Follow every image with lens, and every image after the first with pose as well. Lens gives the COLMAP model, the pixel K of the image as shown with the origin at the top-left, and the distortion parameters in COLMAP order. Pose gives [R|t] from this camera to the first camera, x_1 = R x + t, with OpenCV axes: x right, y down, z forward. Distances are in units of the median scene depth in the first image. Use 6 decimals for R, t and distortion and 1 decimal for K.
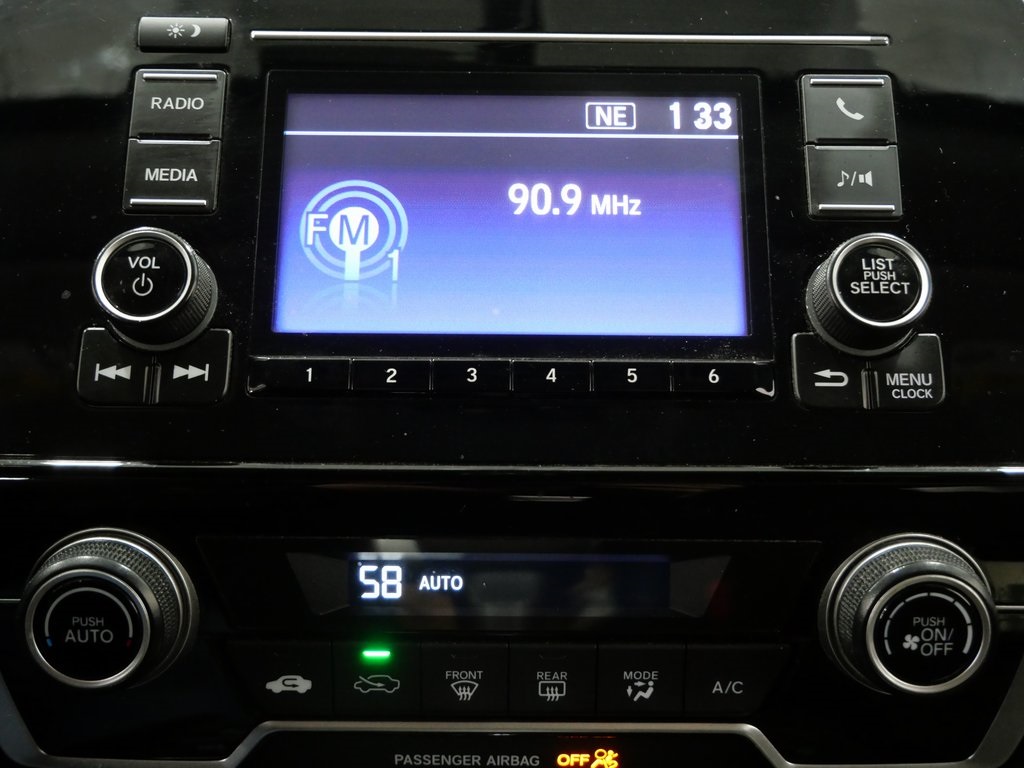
lens RADIAL K [[1087.8, 0, 511.8], [0, 1087.8, 387.9], [0, 0, 1]] dist [0.030925, 0.037603]
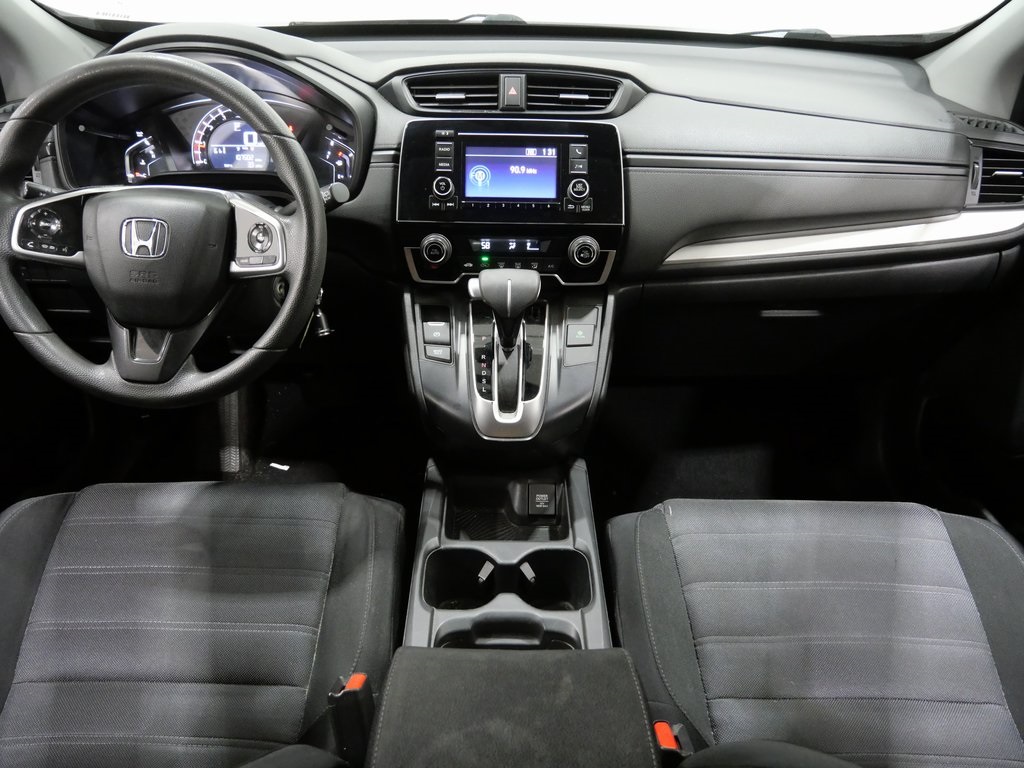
lens RADIAL K [[718.8, 0, 512.0], [0, 718.8, 384.0], [0, 0, 1]] dist [-0.044170, 0.002455]
pose [[0.999967, 0.006761, 0.004609, -0.004064], [-0.007675, 0.970309, 0.241747, -0.011484], [-0.002838, -0.241774, 0.970328, -2.497220]]
